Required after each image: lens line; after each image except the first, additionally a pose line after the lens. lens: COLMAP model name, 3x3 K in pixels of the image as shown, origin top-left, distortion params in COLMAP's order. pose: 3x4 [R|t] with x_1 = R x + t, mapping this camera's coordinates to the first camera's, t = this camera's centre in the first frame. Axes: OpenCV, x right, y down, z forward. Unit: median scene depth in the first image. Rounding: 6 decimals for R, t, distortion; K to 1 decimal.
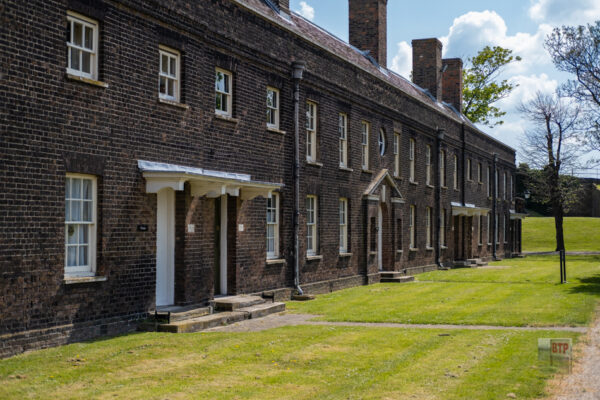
lens RADIAL K [[915.6, 0, 299.8], [0, 915.6, 200.8], [0, 0, 1]] dist [-0.033237, 0.000000]
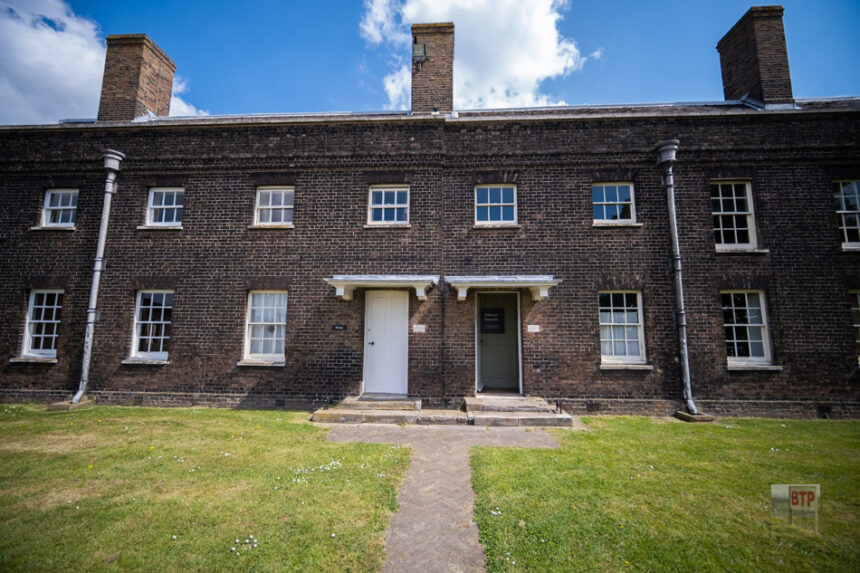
lens RADIAL K [[353.6, 0, 430.2], [0, 353.6, 281.5], [0, 0, 1]] dist [-0.002077, -0.000277]
pose [[0.309643, -0.120517, -0.943184, 0.341676], [0.021808, 0.992574, -0.119669, 0.027695], [0.950603, 0.016486, 0.309972, 0.967837]]
